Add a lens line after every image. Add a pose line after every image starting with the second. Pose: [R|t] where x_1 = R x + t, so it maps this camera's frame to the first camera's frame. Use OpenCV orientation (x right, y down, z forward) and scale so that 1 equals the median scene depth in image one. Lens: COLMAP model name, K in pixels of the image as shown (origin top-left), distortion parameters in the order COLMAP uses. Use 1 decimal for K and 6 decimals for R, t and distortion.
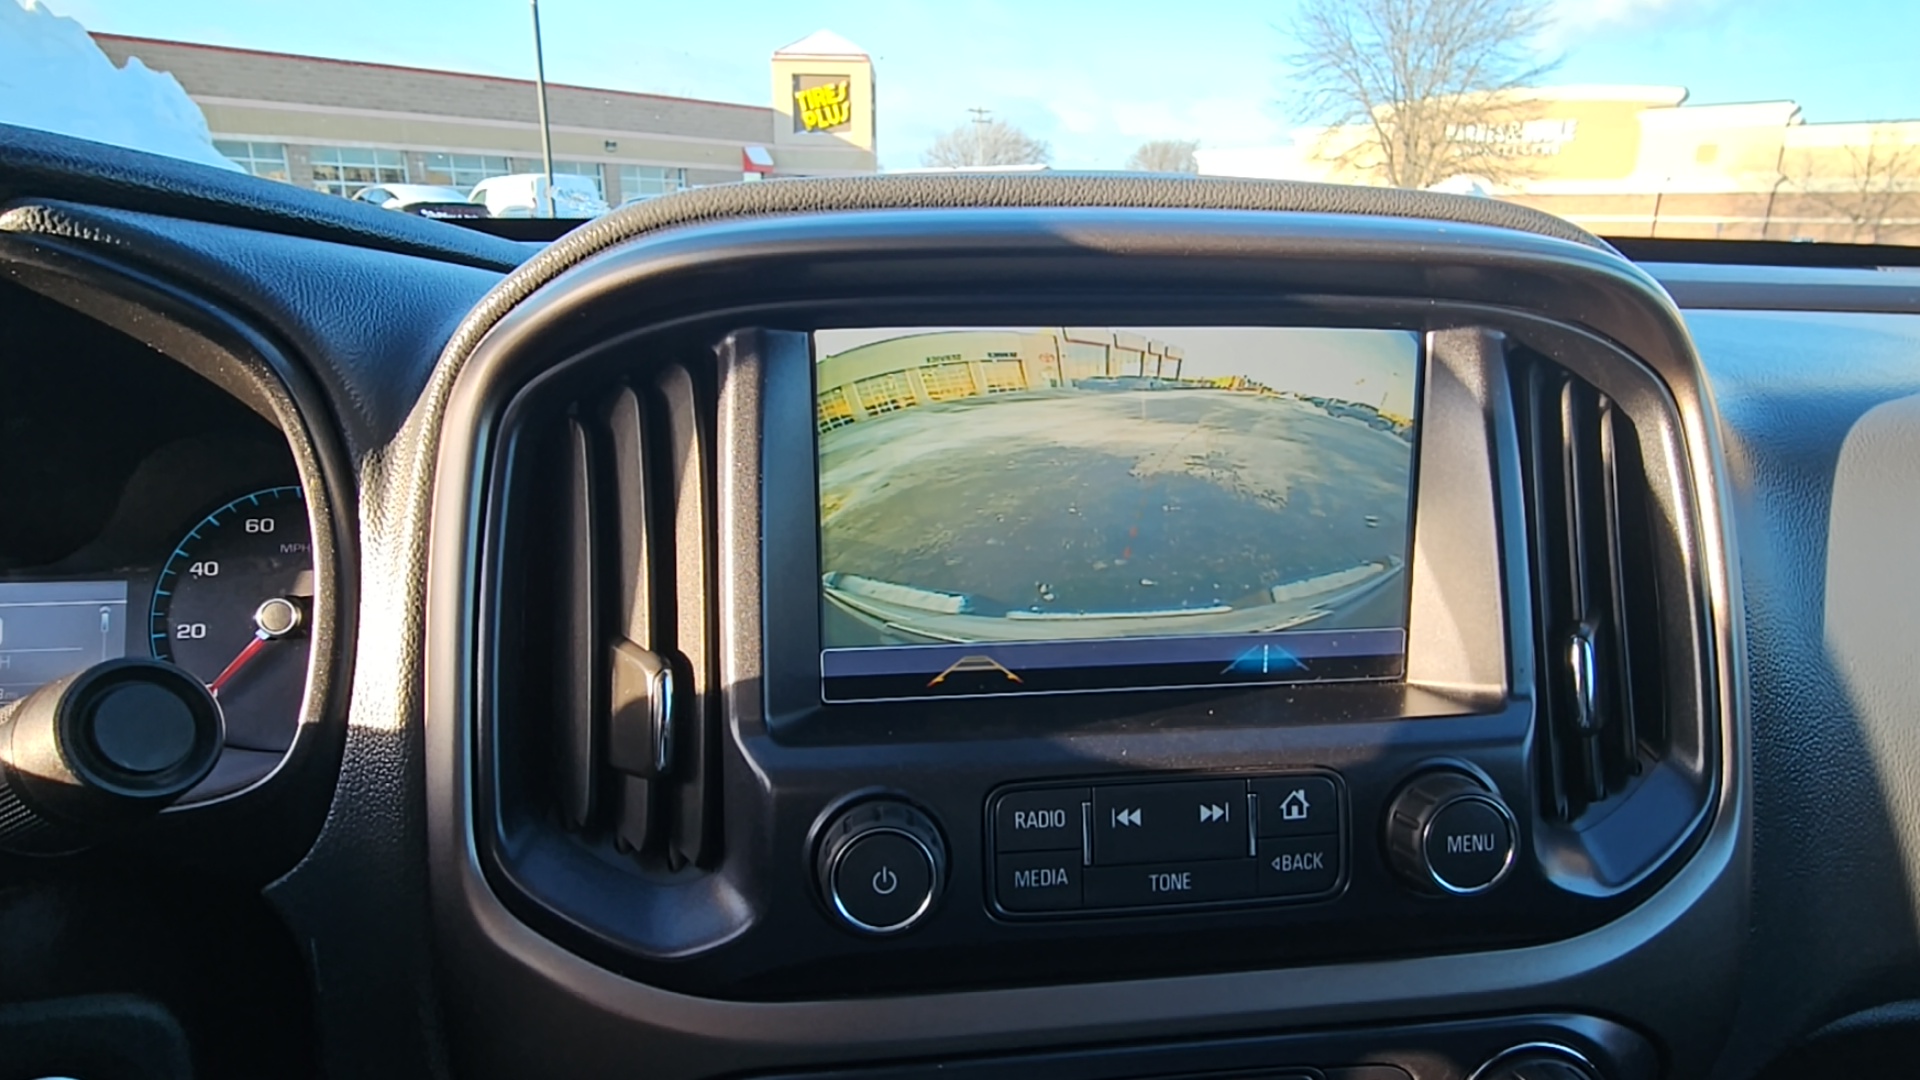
lens RADIAL K [[1058.6, 0, 987.4], [0, 1058.6, 543.5], [0, 0, 1]] dist [0.005809, -0.002296]
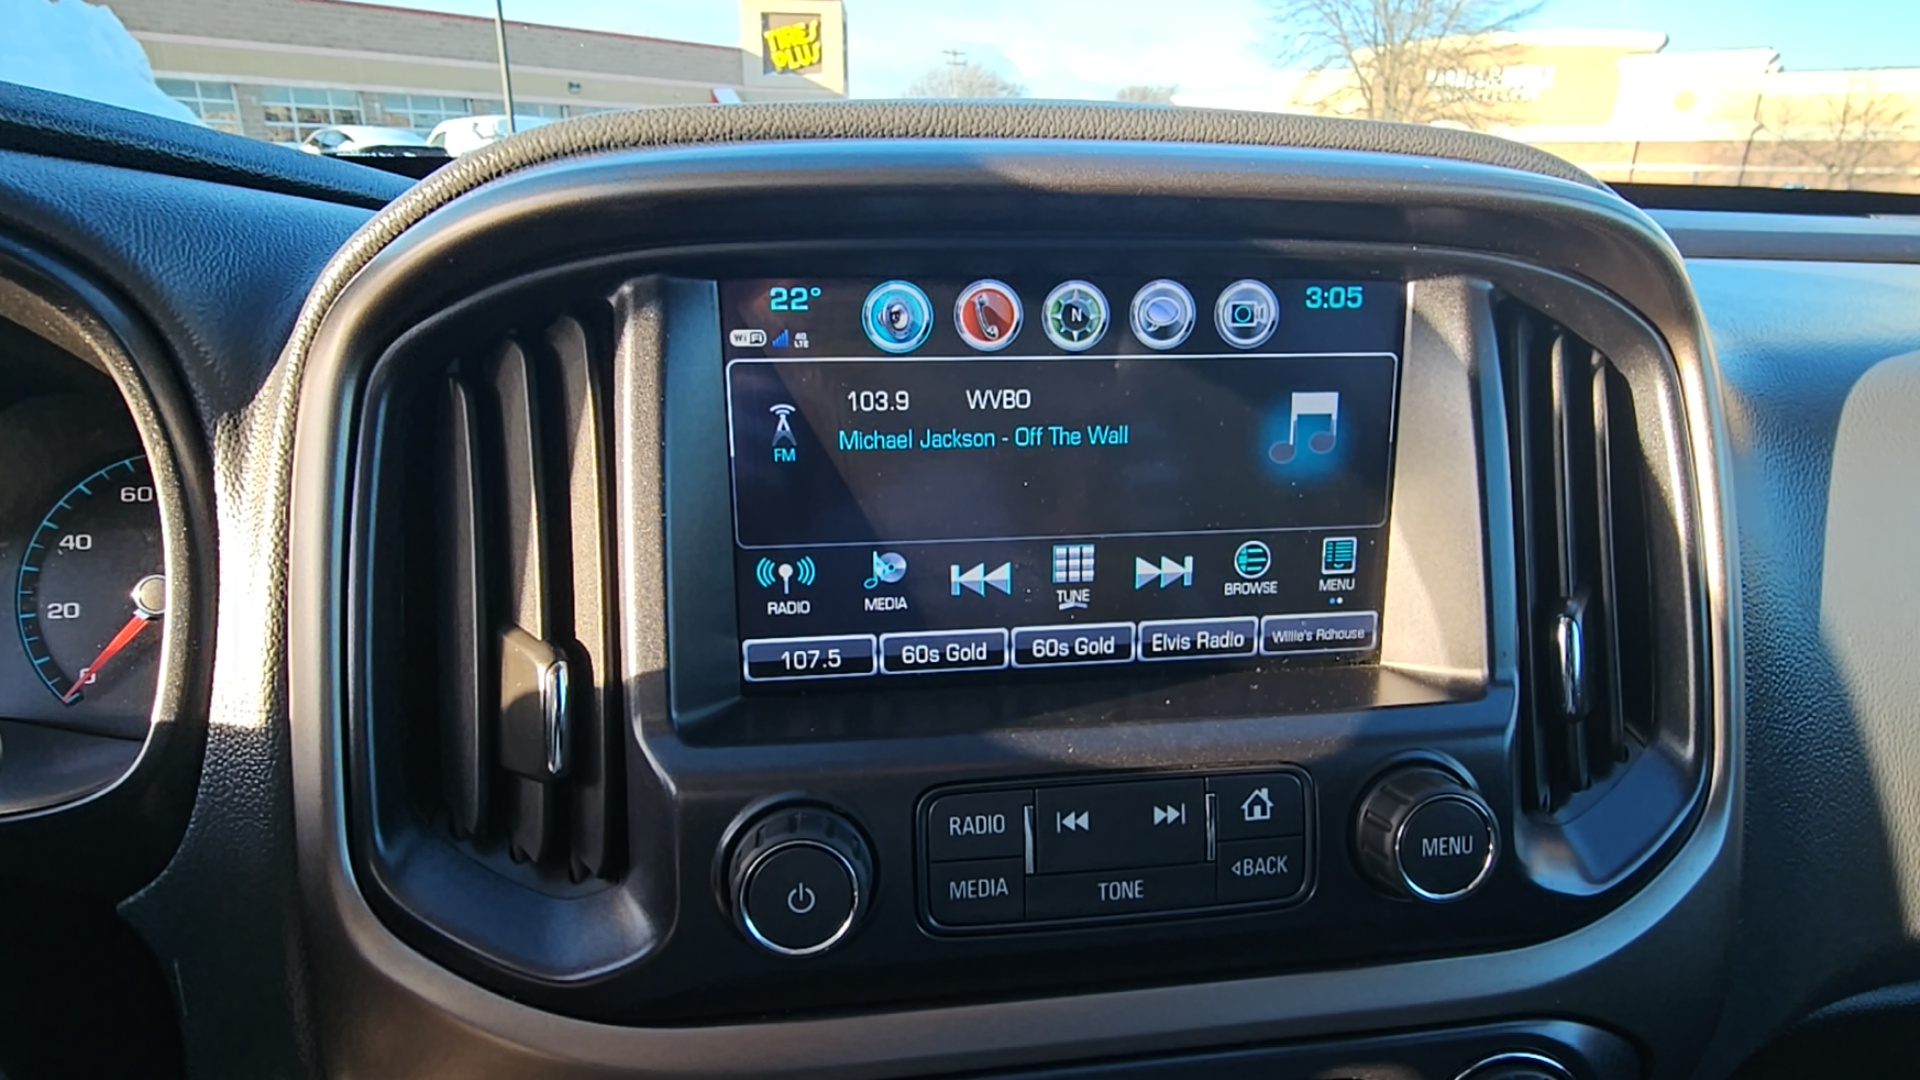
lens RADIAL K [[1060.4, 0, 988.0], [0, 1060.4, 543.4], [0, 0, 1]] dist [0.004897, -0.003254]
pose [[0.999742, -0.004306, 0.022310, 0.036557], [0.003288, 0.998961, 0.045459, -0.019387], [-0.022483, -0.045374, 0.998717, 0.096380]]
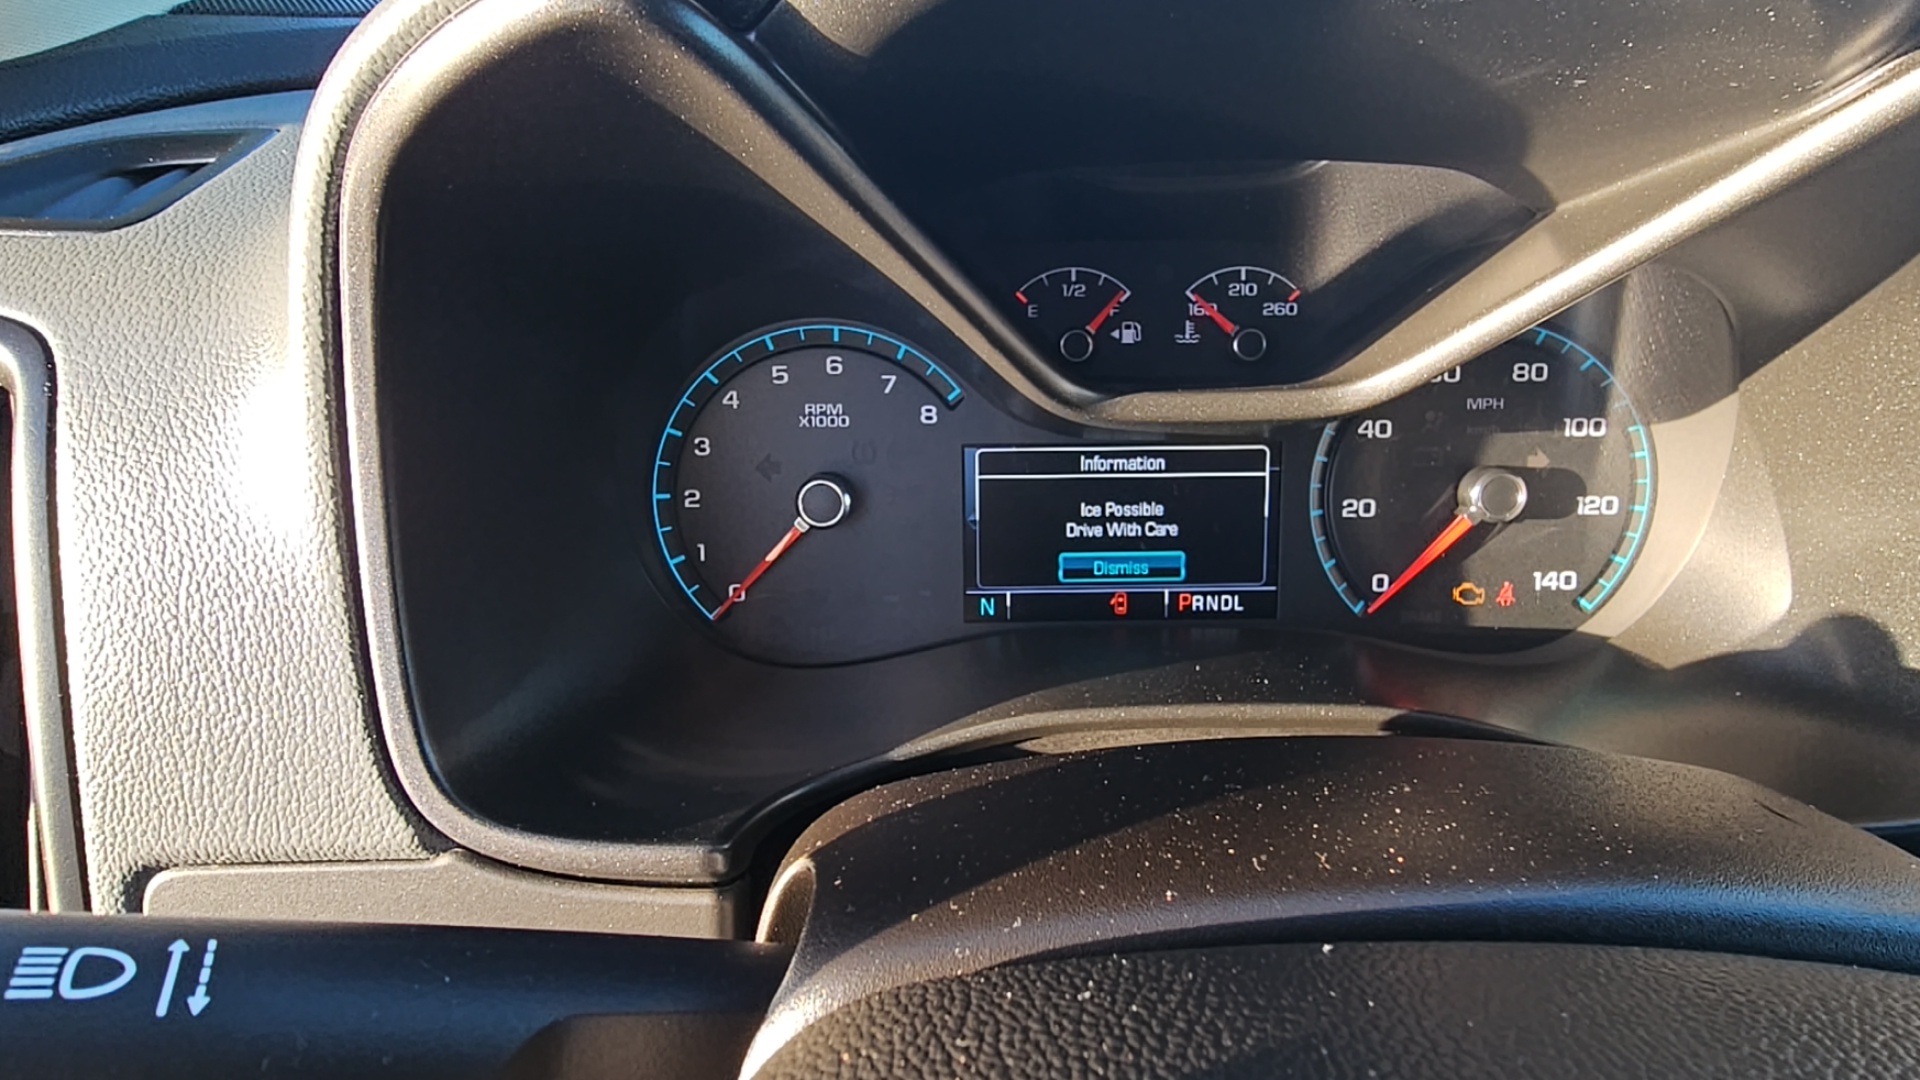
lens RADIAL K [[1031.5, 0, 1011.9], [0, 1031.5, 542.8], [0, 0, 1]] dist [-0.000644, -0.000827]
pose [[0.995381, 0.034184, -0.089712, -1.290303], [-0.014186, 0.976573, 0.214717, -0.074038], [0.094951, -0.212453, 0.972547, 0.302974]]
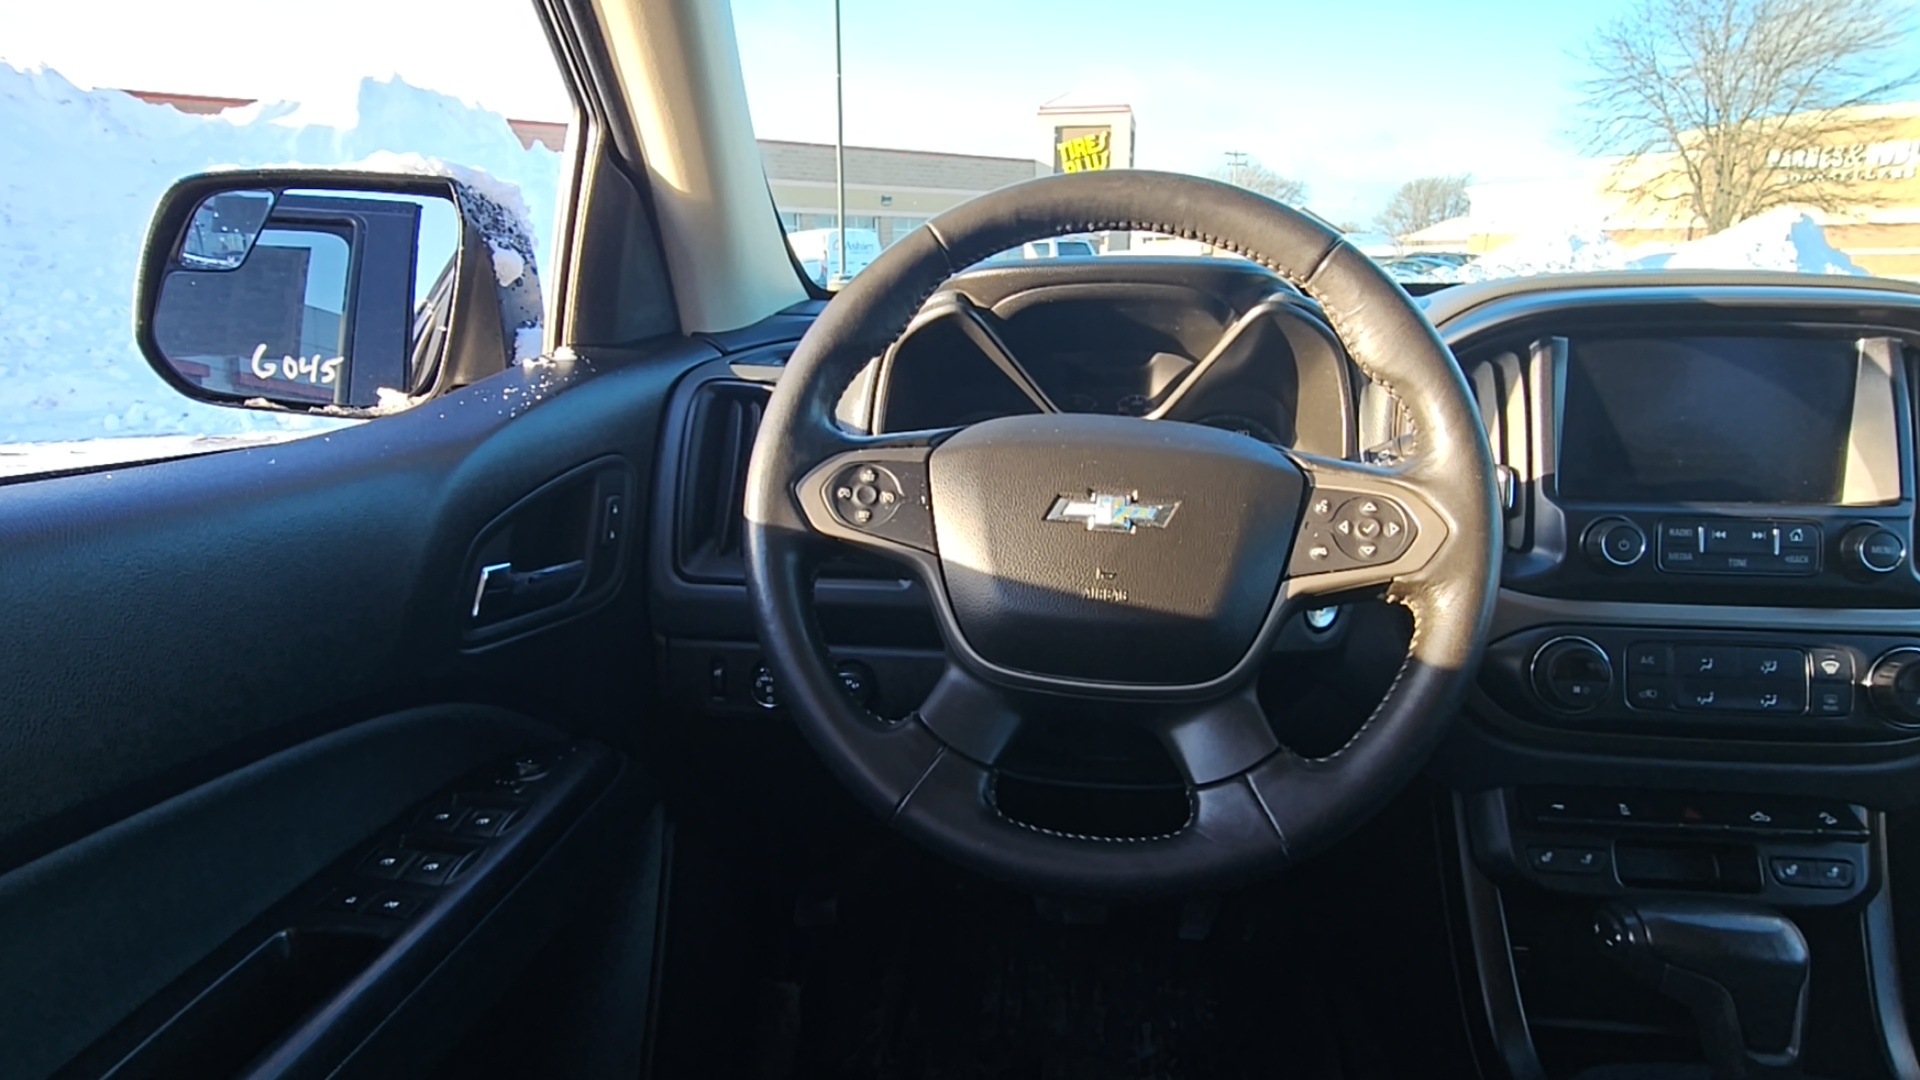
lens RADIAL K [[1053.0, 0, 984.3], [0, 1053.0, 552.6], [0, 0, 1]] dist [0.006295, -0.004056]
pose [[0.974590, 0.044428, -0.219545, -0.911168], [-0.050802, 0.998433, -0.023469, 0.410345], [0.218158, 0.034026, 0.975320, -1.612062]]
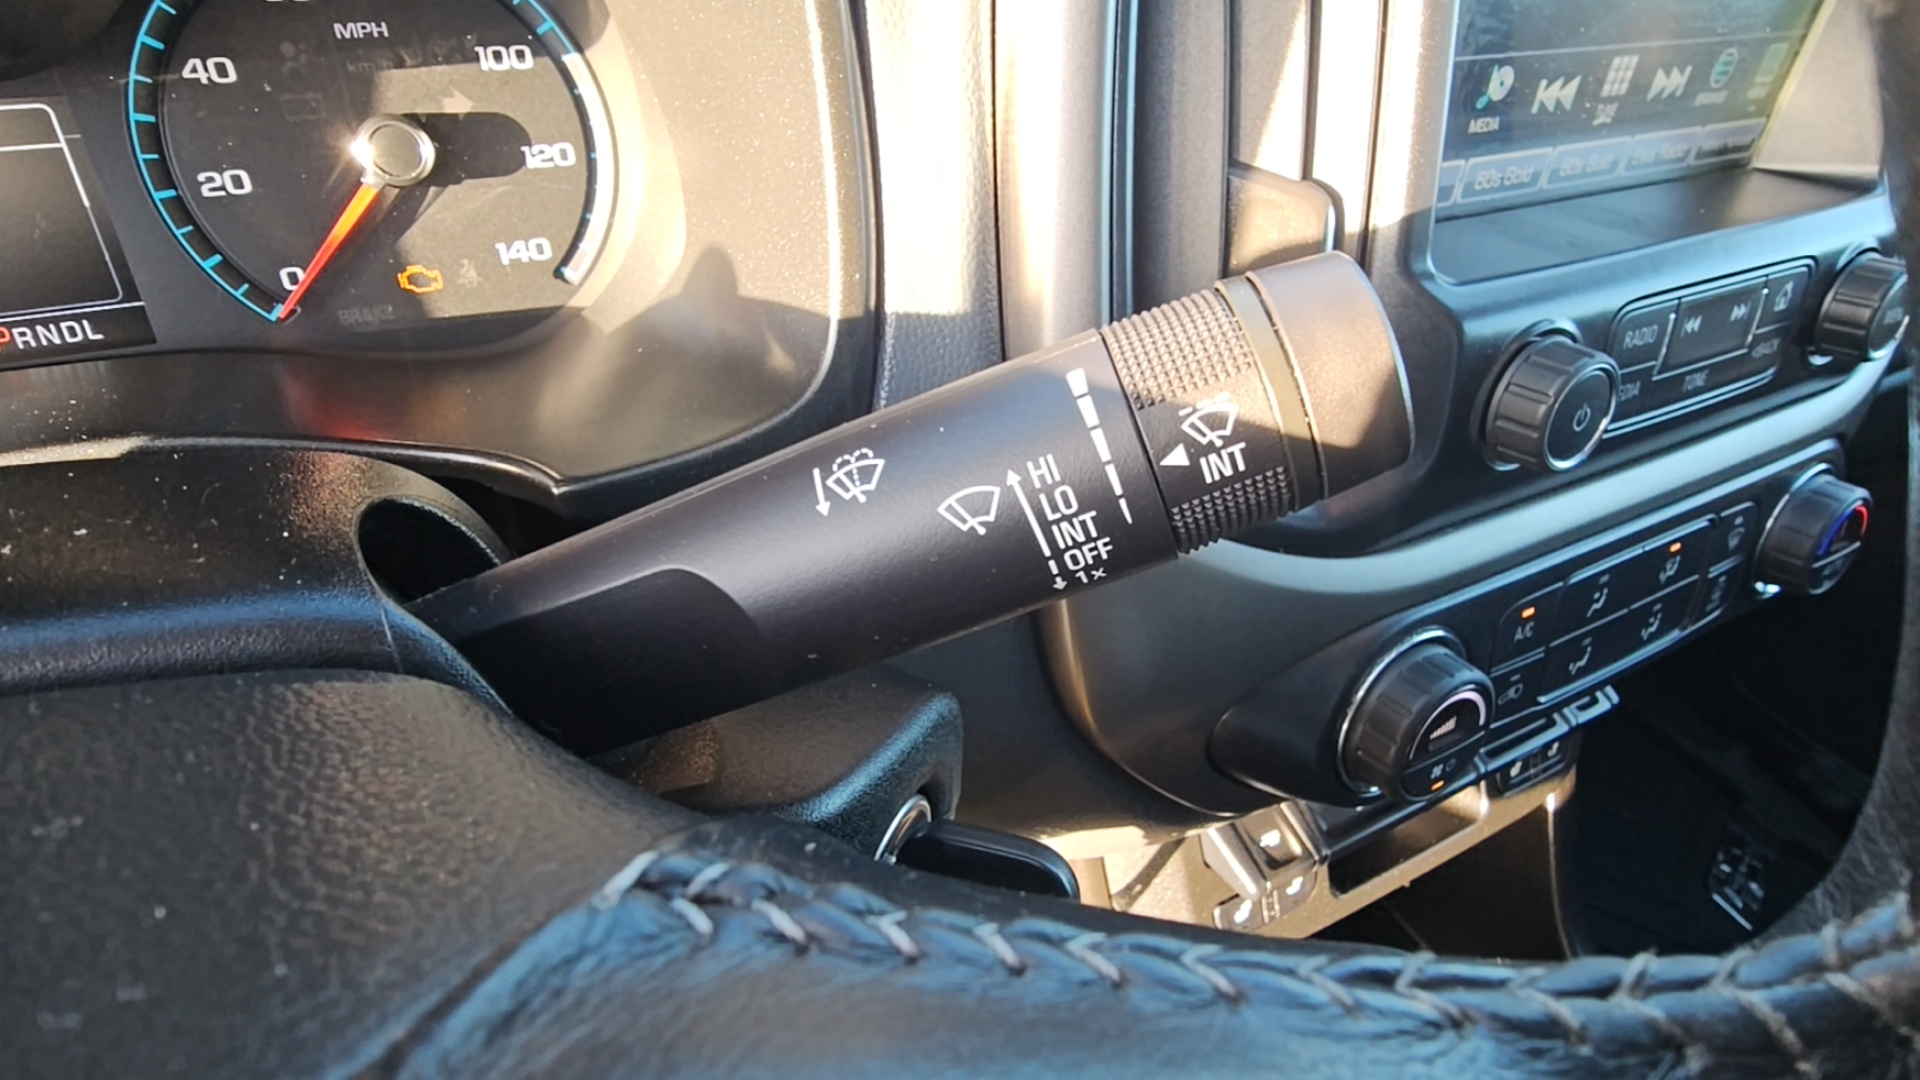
lens RADIAL K [[1053.0, 0, 984.3], [0, 1053.0, 552.6], [0, 0, 1]] dist [0.006295, -0.004056]
pose [[0.916346, -0.184749, 0.355215, -0.830533], [-0.002507, 0.884514, 0.466506, -0.019599], [-0.400379, -0.428372, 0.810058, 0.326843]]
